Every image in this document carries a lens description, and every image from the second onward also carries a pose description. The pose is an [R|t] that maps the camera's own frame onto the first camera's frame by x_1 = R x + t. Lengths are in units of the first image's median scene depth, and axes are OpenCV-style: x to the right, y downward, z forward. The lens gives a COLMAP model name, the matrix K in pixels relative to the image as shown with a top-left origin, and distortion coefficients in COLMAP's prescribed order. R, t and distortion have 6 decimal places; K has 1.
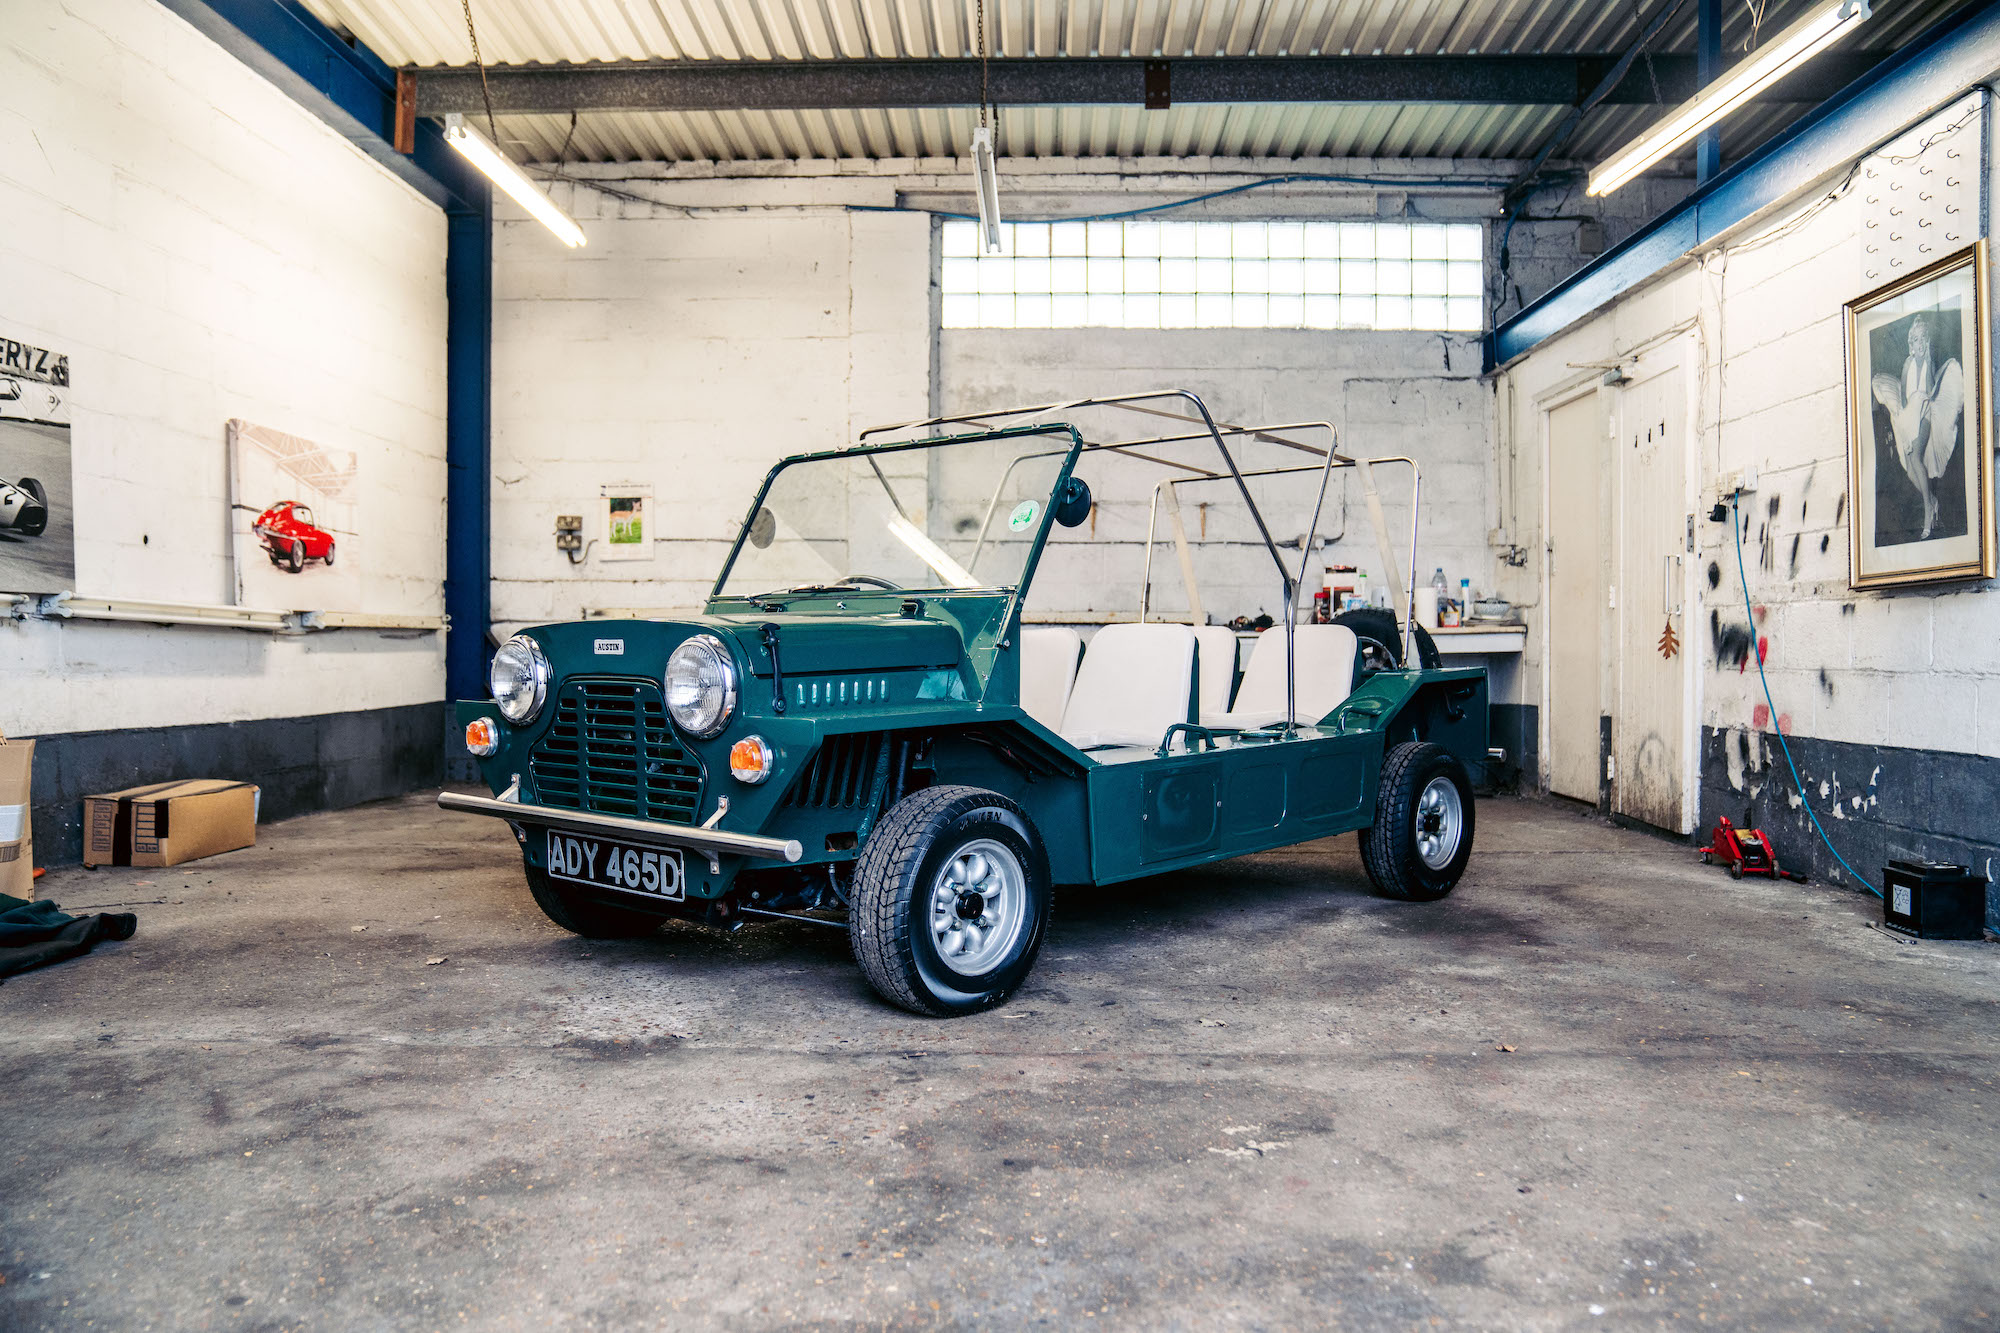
lens RADIAL K [[1561.6, 0, 1006.1], [0, 1561.6, 667.0], [0, 0, 1]] dist [-0.106675, 0.126701]
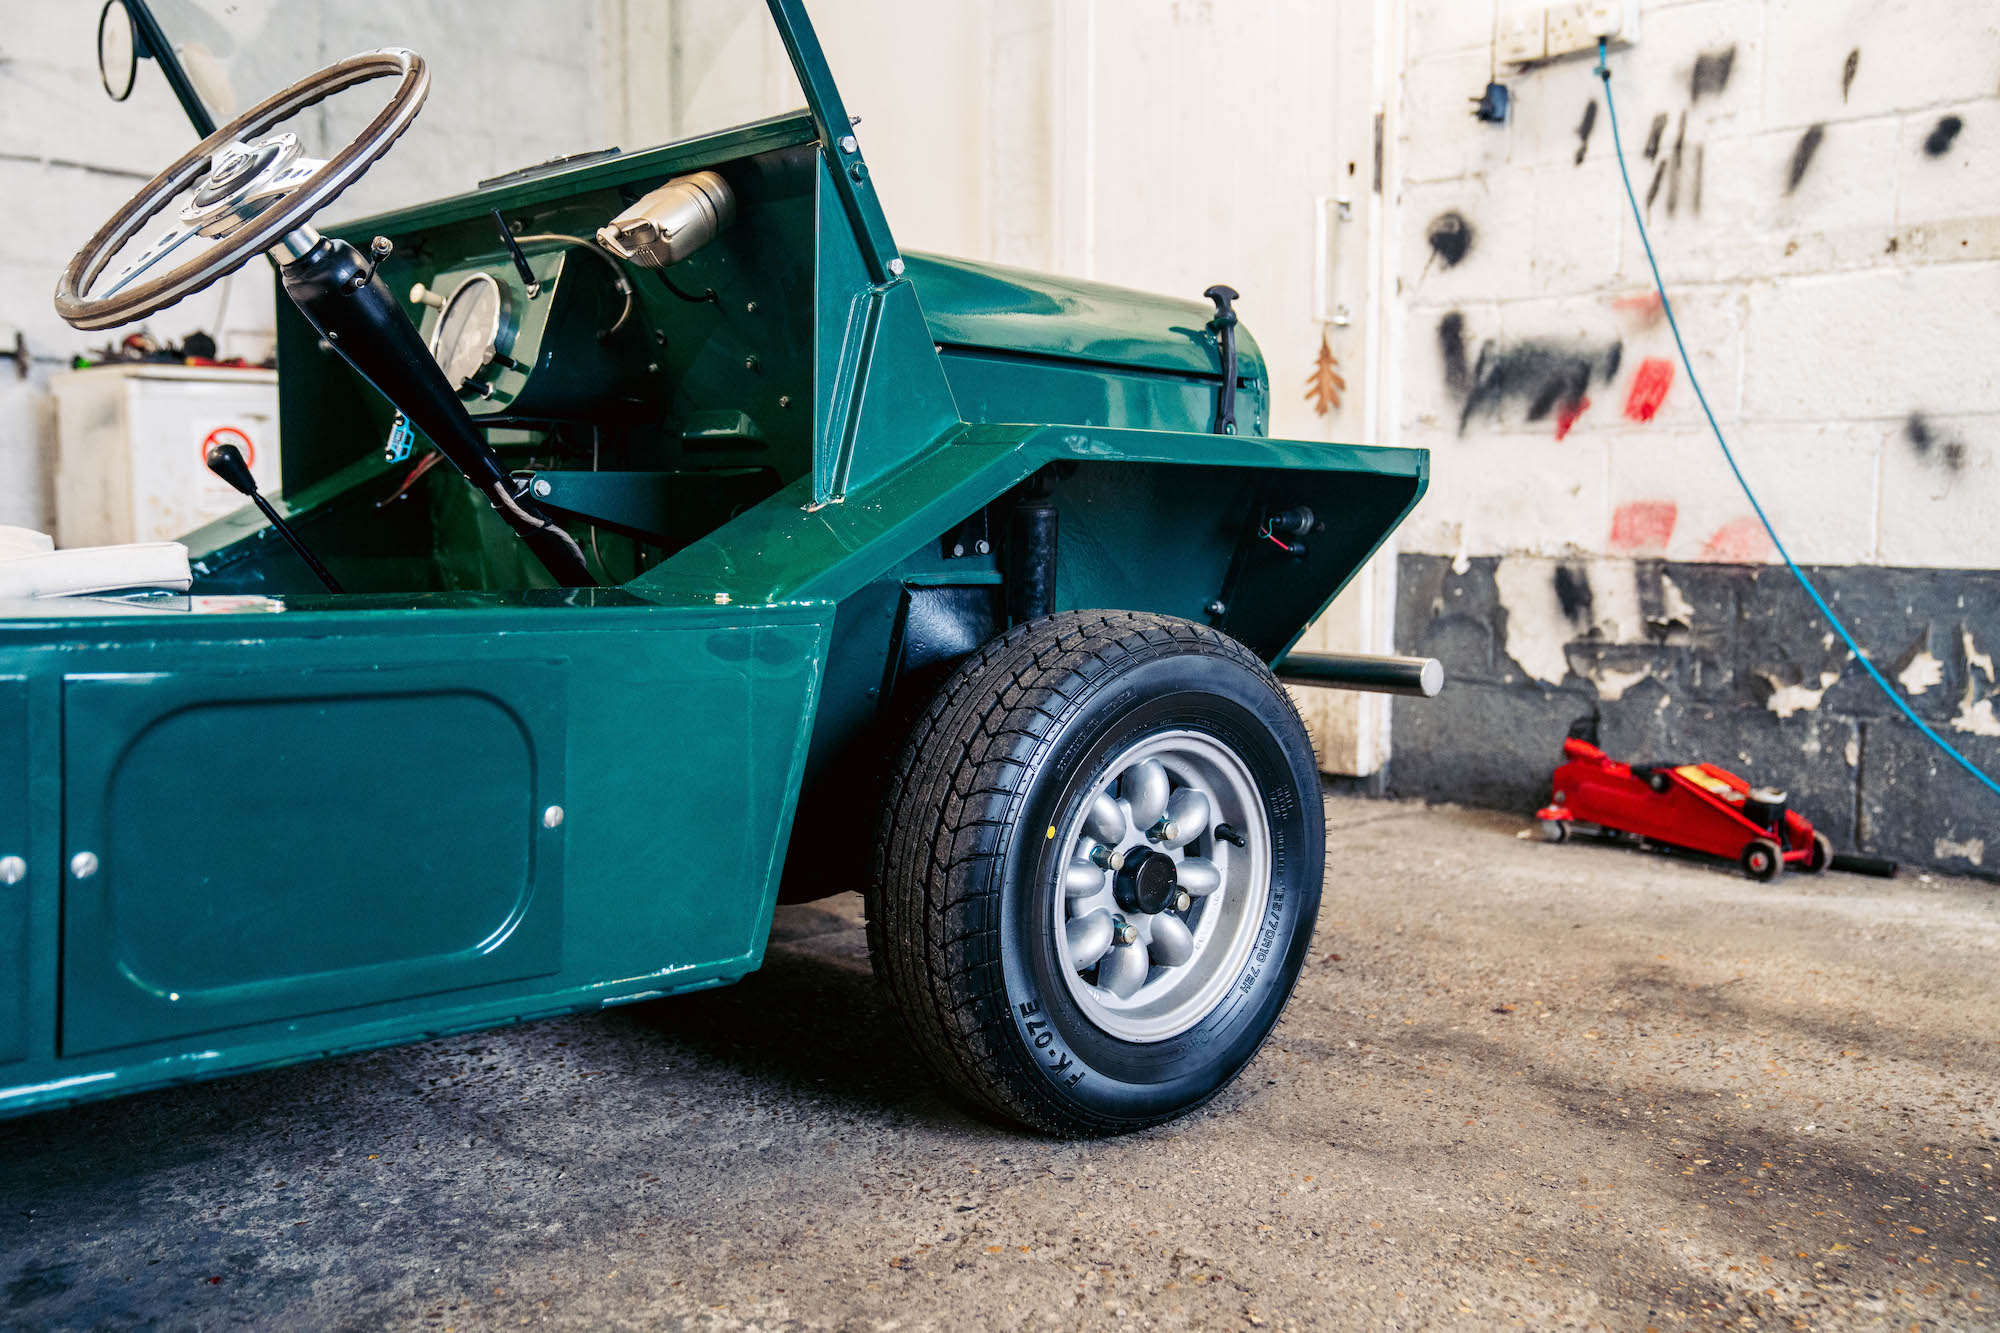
lens RADIAL K [[1819.7, 0, 1002.7], [0, 1819.7, 627.9], [0, 0, 1]] dist [-0.003085, 0.096074]
pose [[0.709972, -0.057757, 0.701857, -0.034983], [0.011140, 0.997428, 0.070811, 0.014829], [-0.704142, -0.042455, 0.708789, 0.511682]]
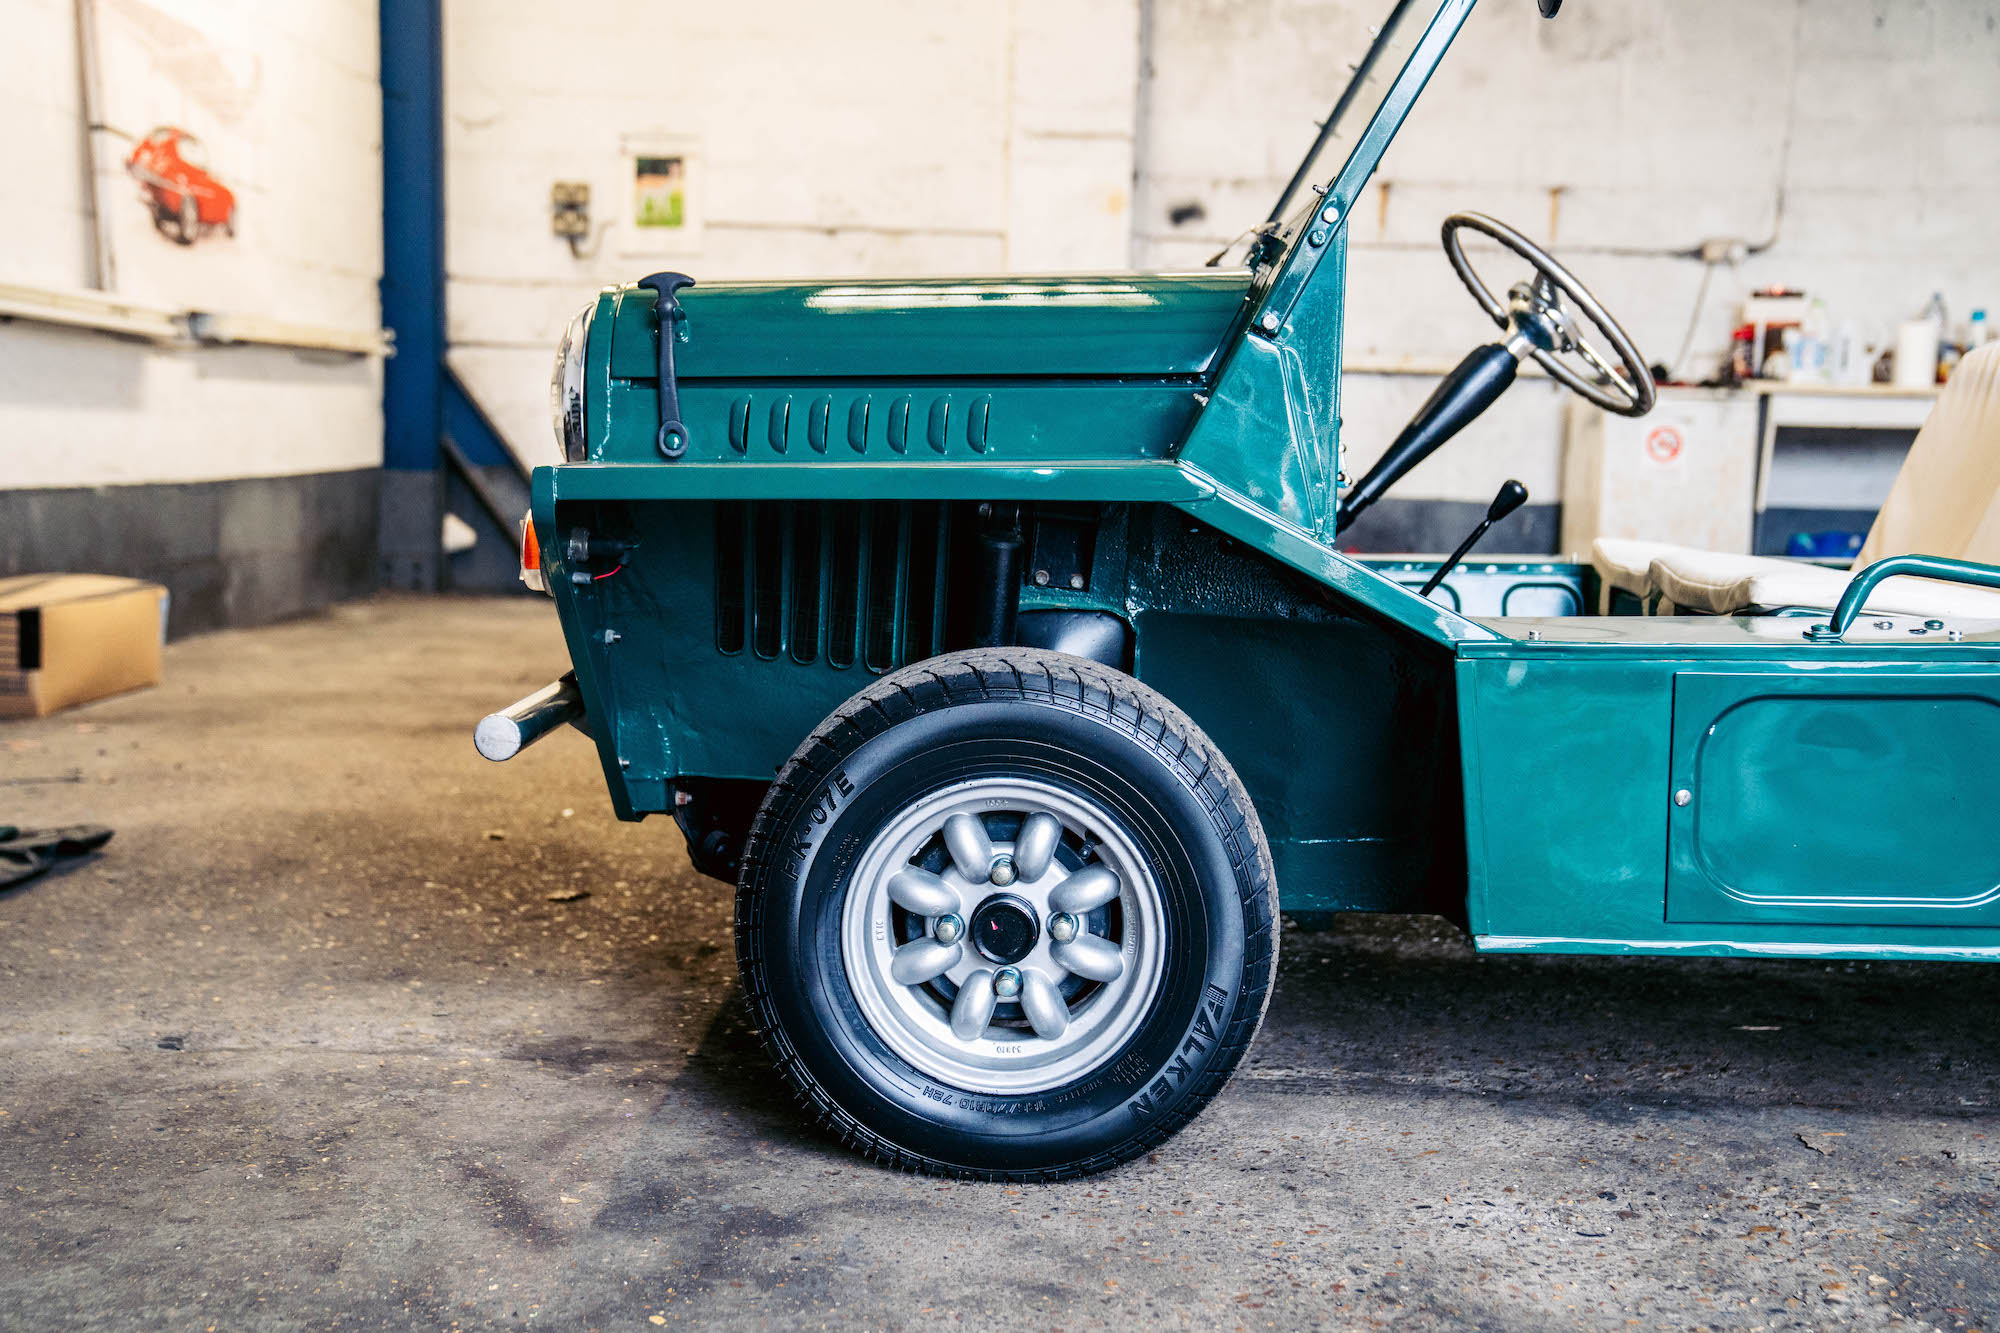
lens RADIAL K [[2170.5, 0, 990.6], [0, 2170.5, 665.5], [0, 0, 1]] dist [0.002670, 0.282009]
pose [[0.999676, 0.025356, -0.002042, -0.112578], [-0.025025, 0.994683, 0.099901, 0.008825], [0.004565, -0.099817, 0.994995, 0.089119]]
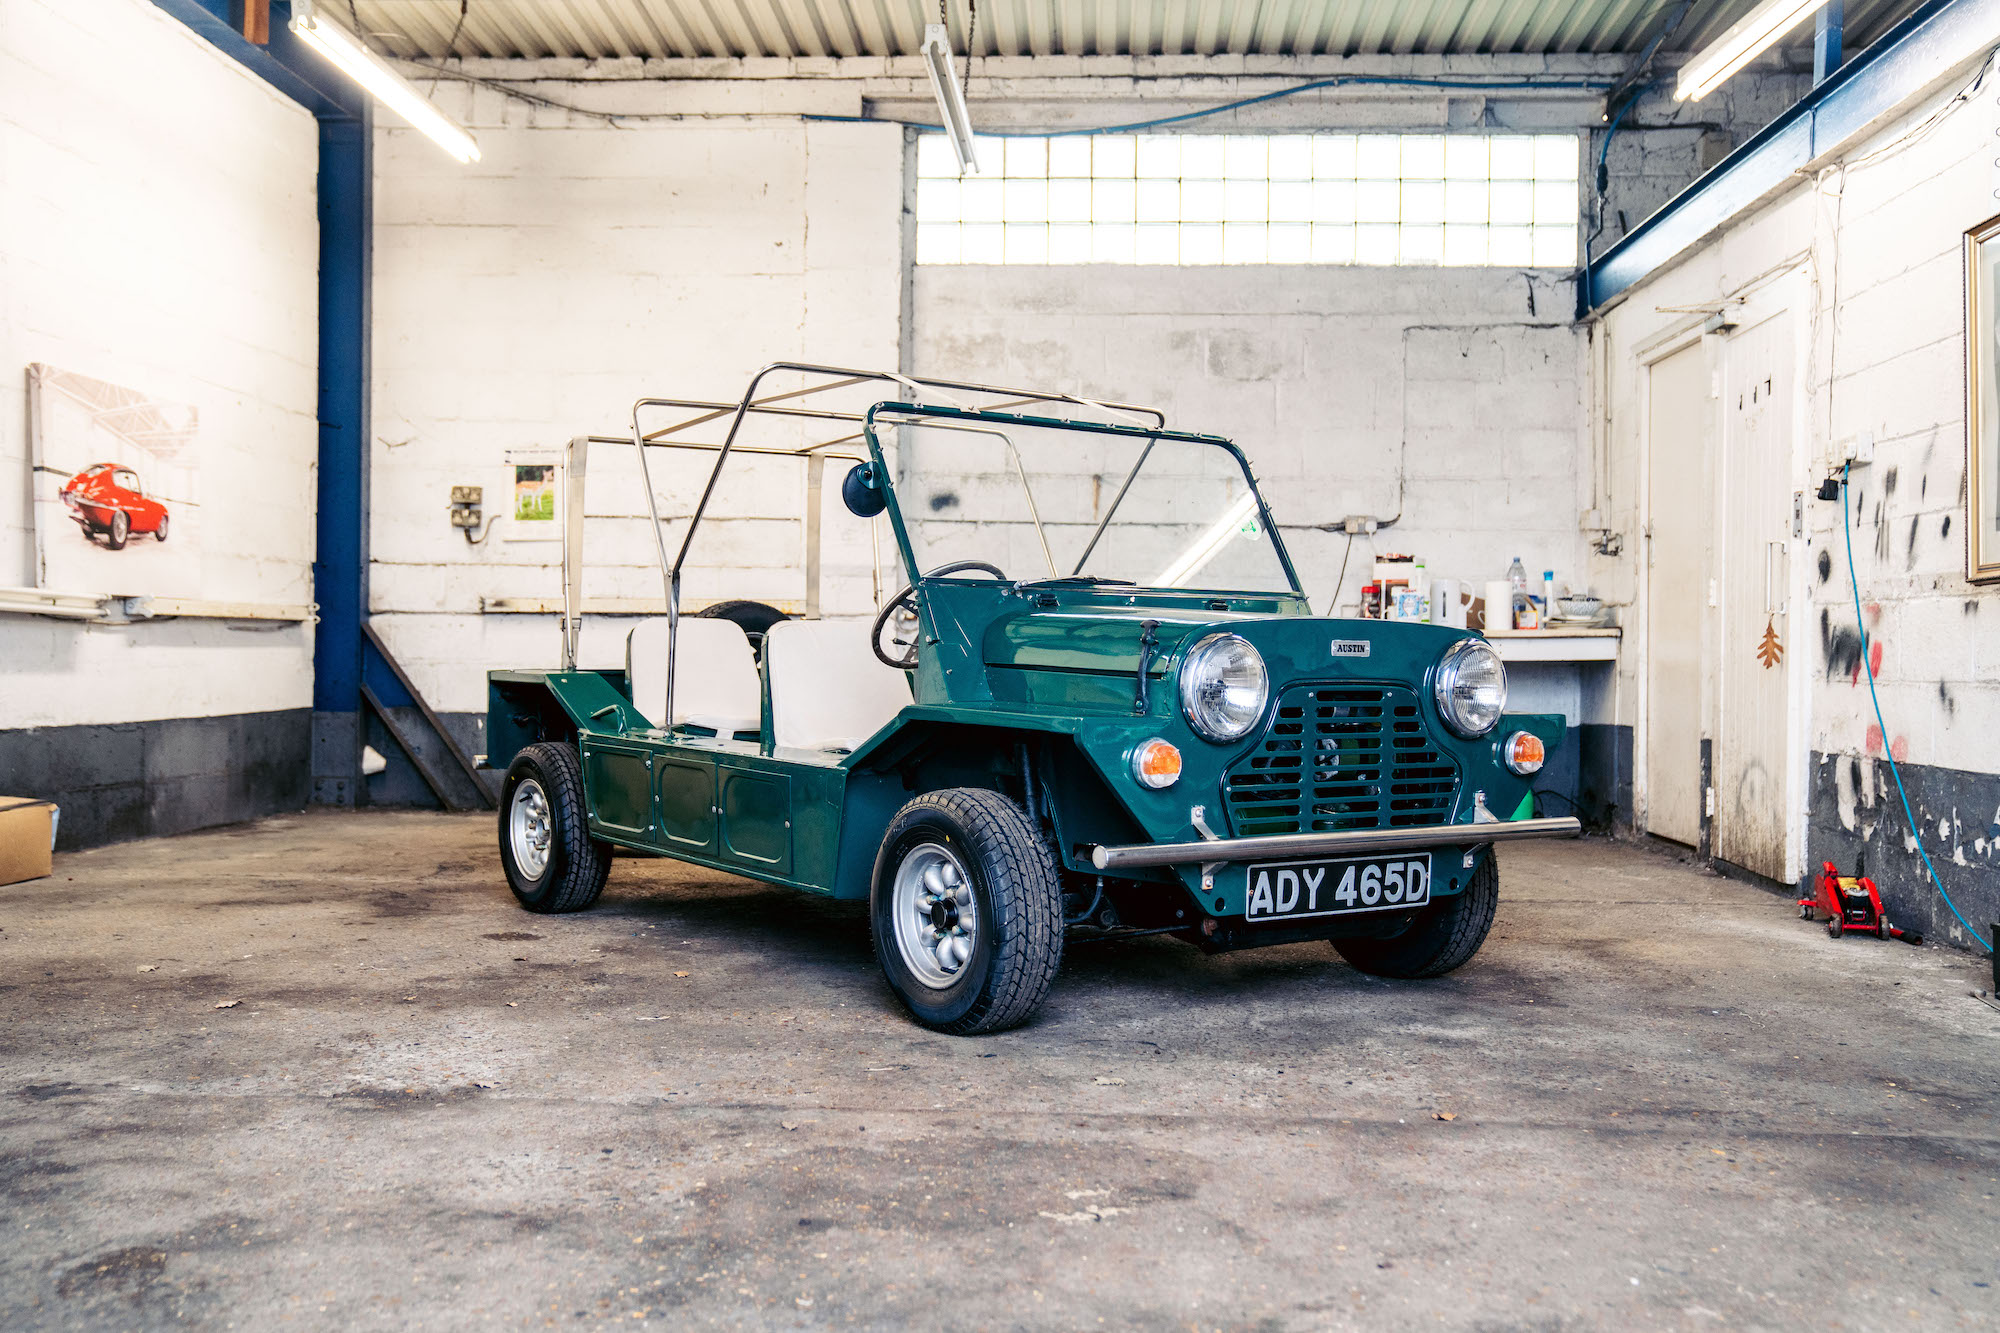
lens RADIAL K [[1925.0, 0, 1002.7], [0, 1925.0, 656.7], [0, 0, 1]] dist [-0.036300, 0.190884]
pose [[0.999538, 0.009565, -0.028833, 0.040800], [-0.009907, 0.999882, -0.011720, 0.003497], [0.028718, 0.012001, 0.999516, -0.025189]]
